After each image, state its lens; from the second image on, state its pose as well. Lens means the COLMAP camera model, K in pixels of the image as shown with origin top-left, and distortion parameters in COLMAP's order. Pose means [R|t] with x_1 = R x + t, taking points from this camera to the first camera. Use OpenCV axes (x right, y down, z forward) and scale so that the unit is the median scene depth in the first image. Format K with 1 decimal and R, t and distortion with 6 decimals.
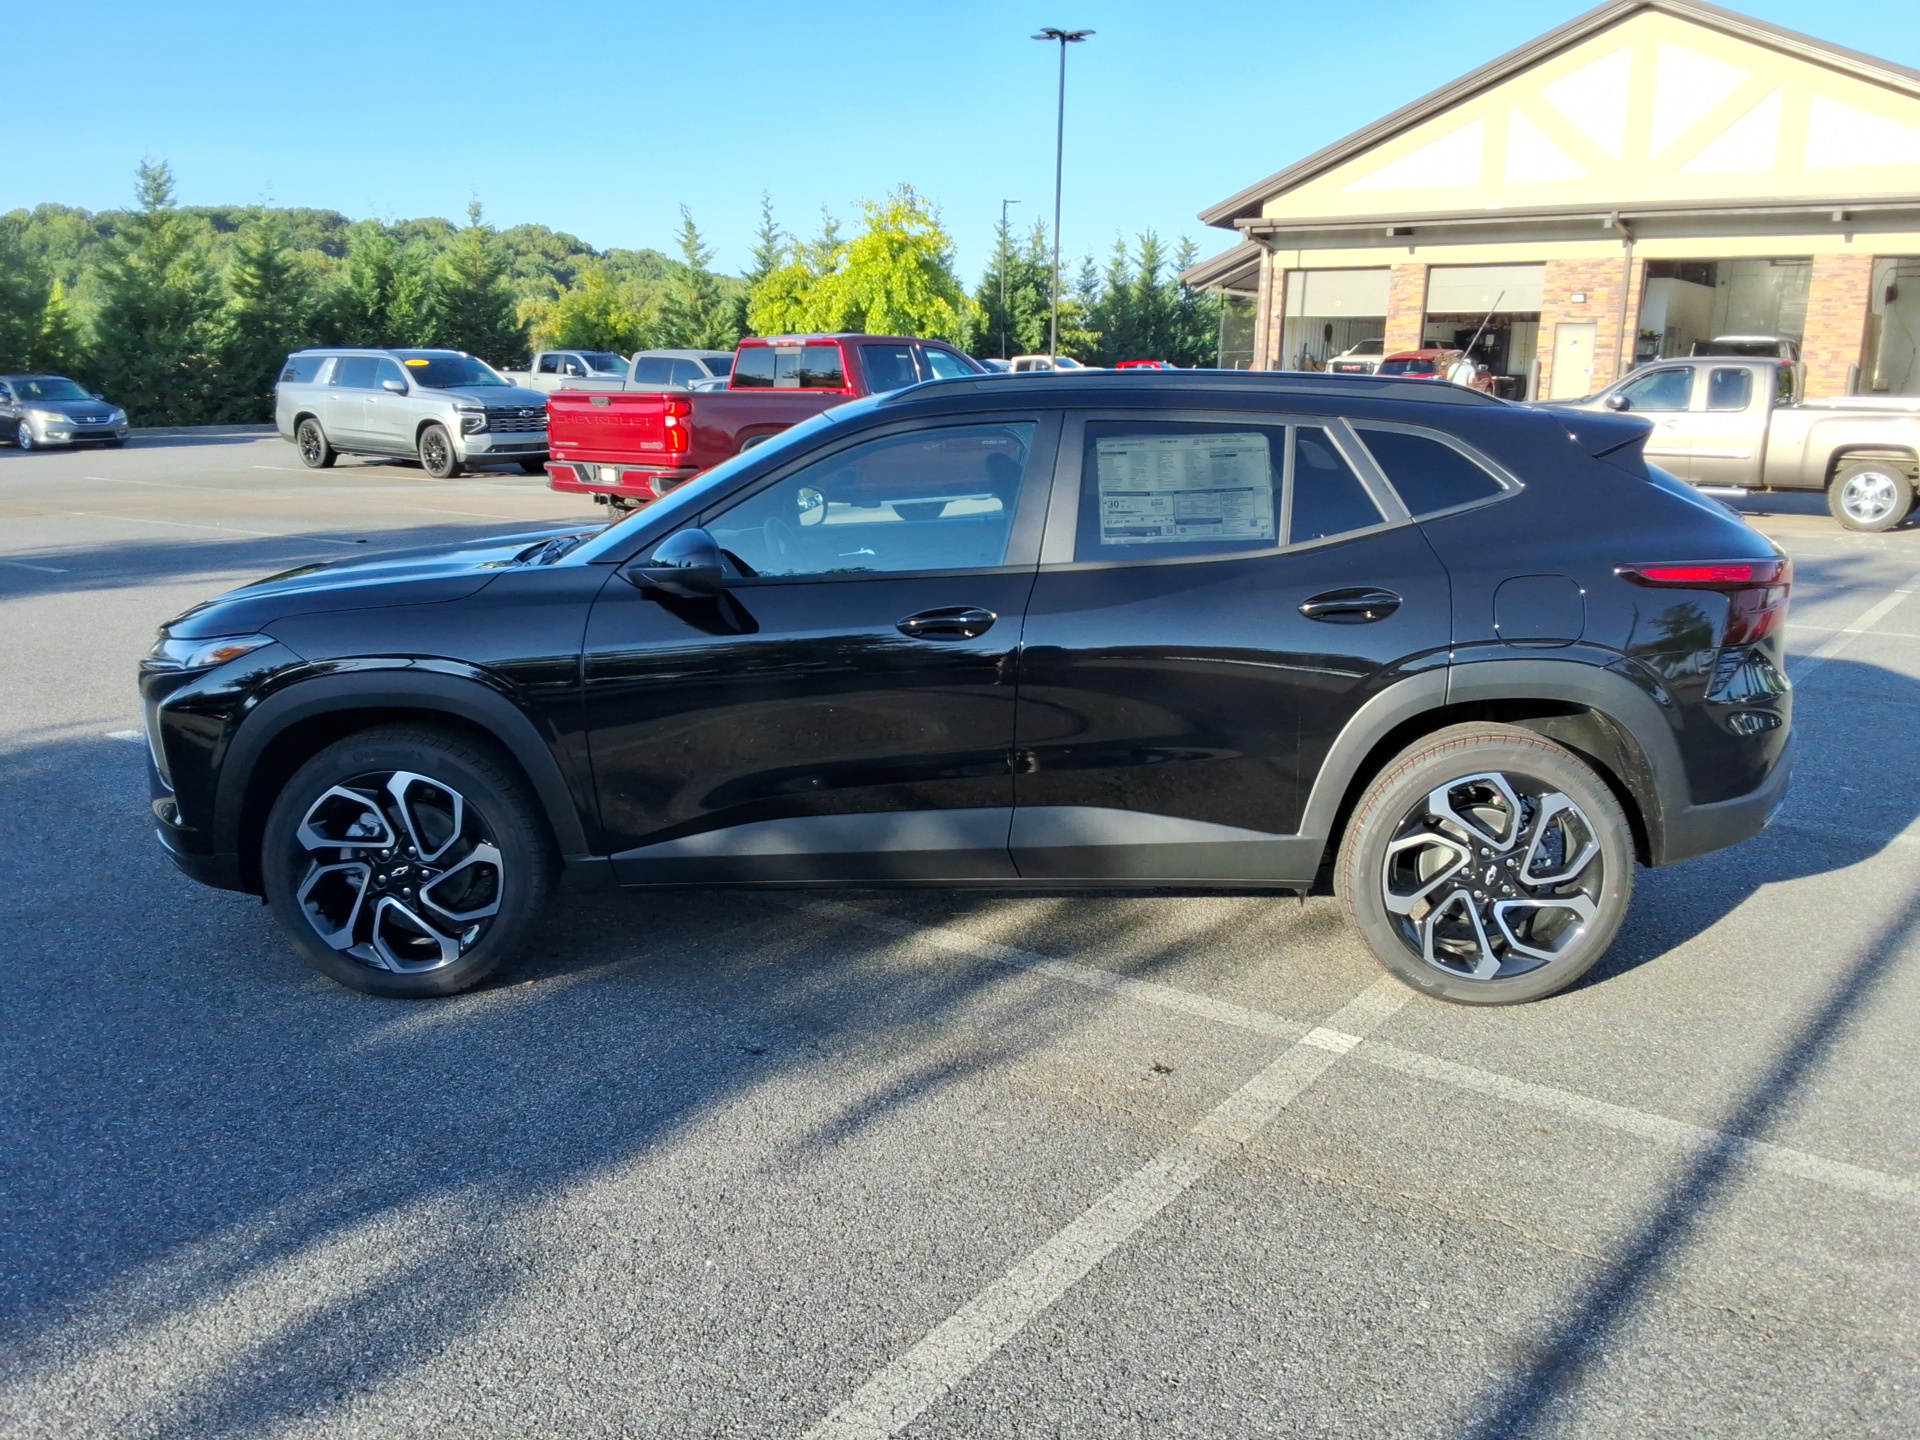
lens RADIAL K [[1533.0, 0, 986.1], [0, 1533.0, 706.6], [0, 0, 1]] dist [0.098003, -0.169375]
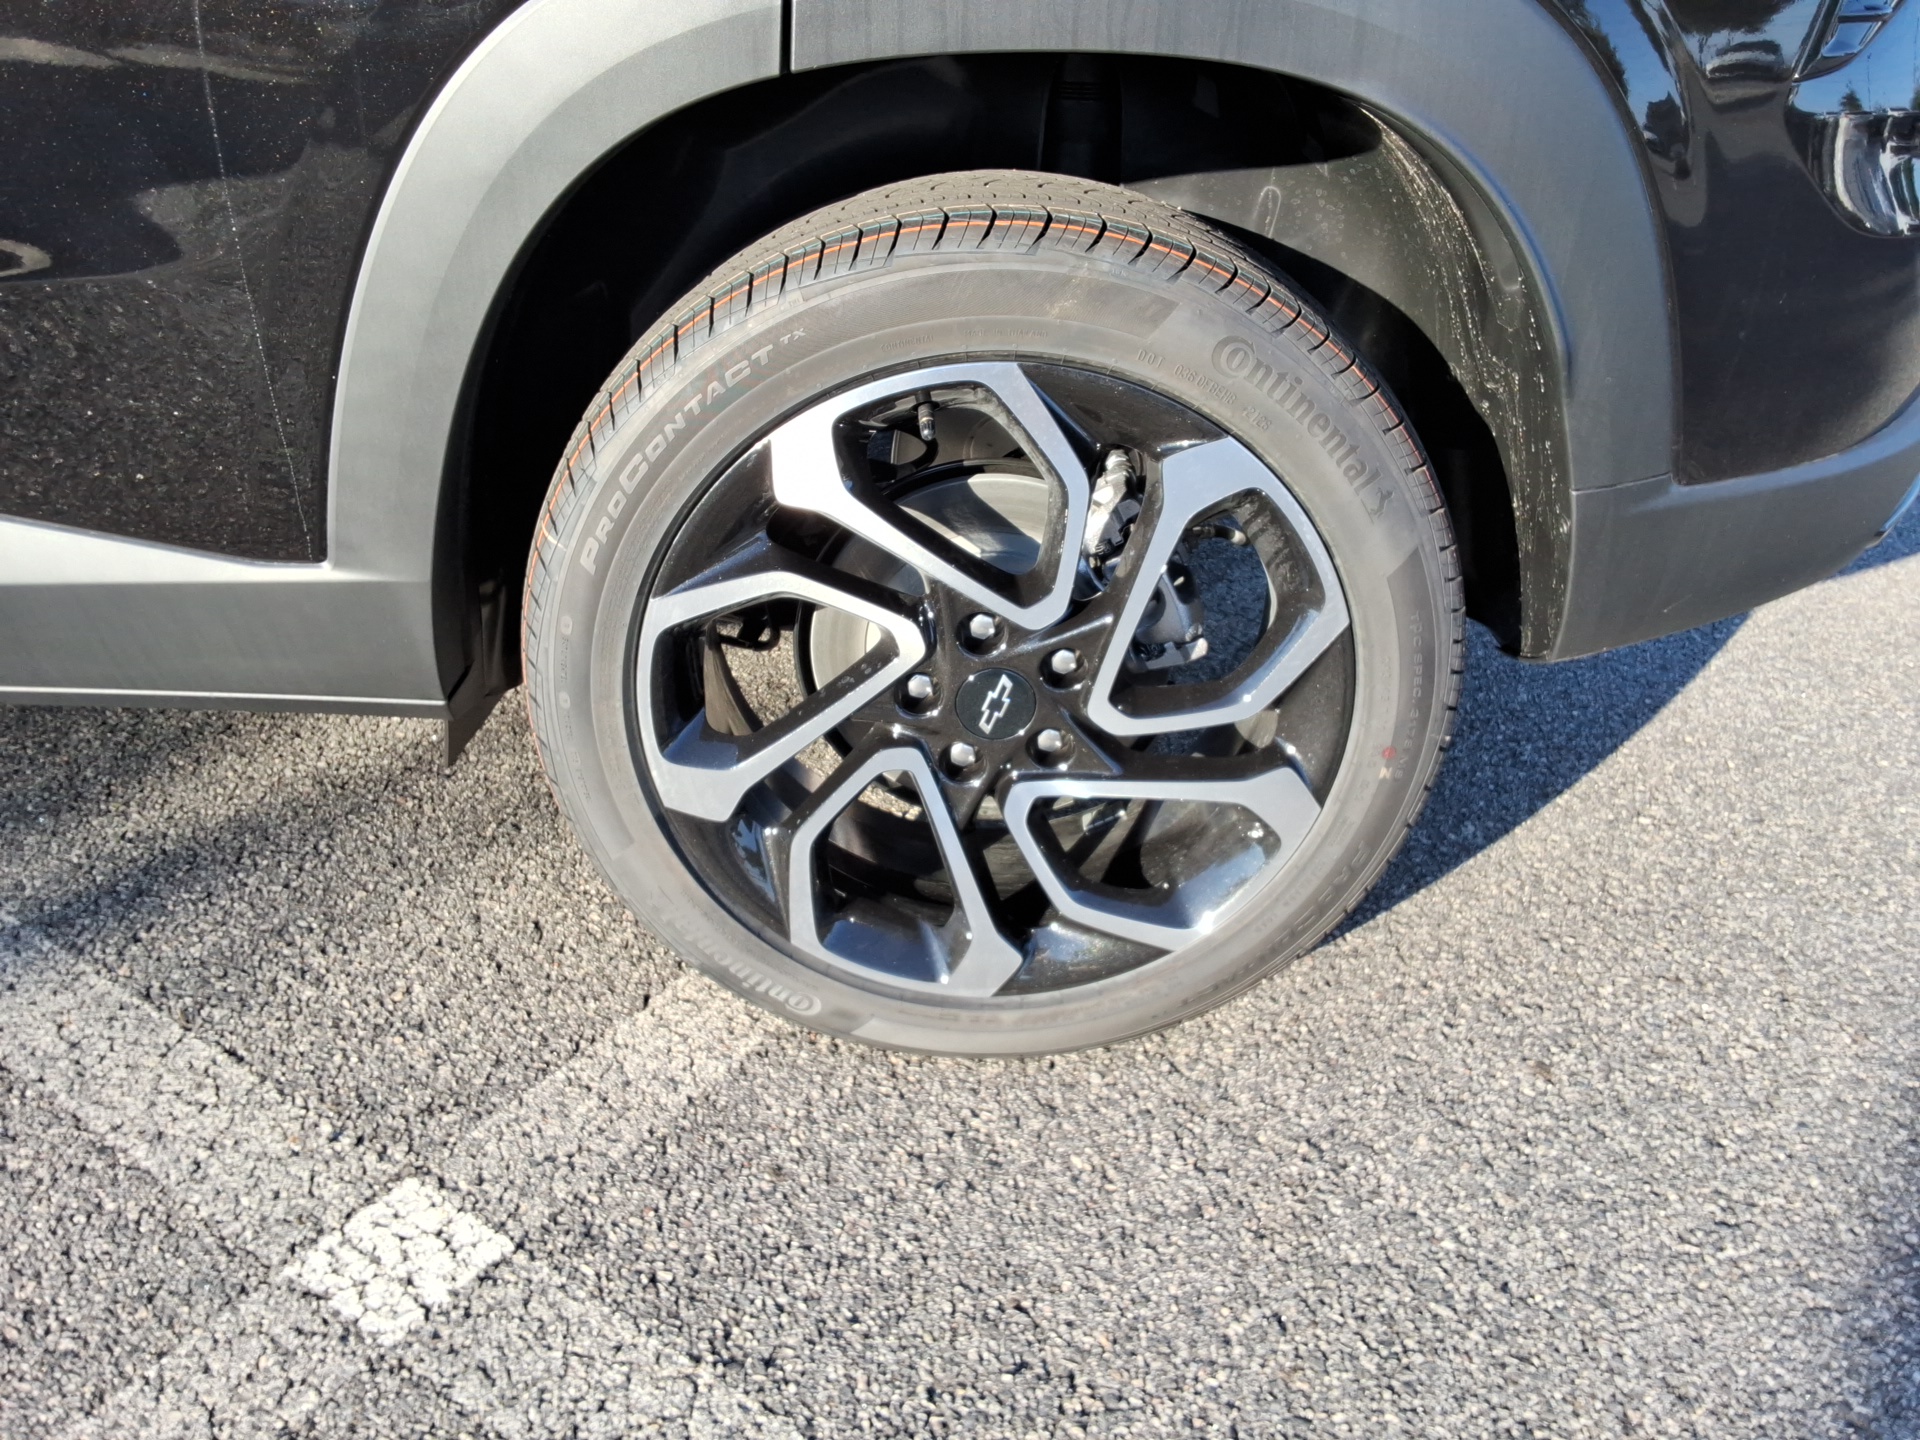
lens RADIAL K [[1531.8, 0, 980.8], [0, 1531.8, 718.4], [0, 0, 1]] dist [0.068191, -0.098863]
pose [[0.998761, 0.009383, 0.048874, 0.309480], [-0.024003, 0.951109, 0.307921, 0.018979], [-0.043595, -0.308713, 0.950156, 0.713958]]
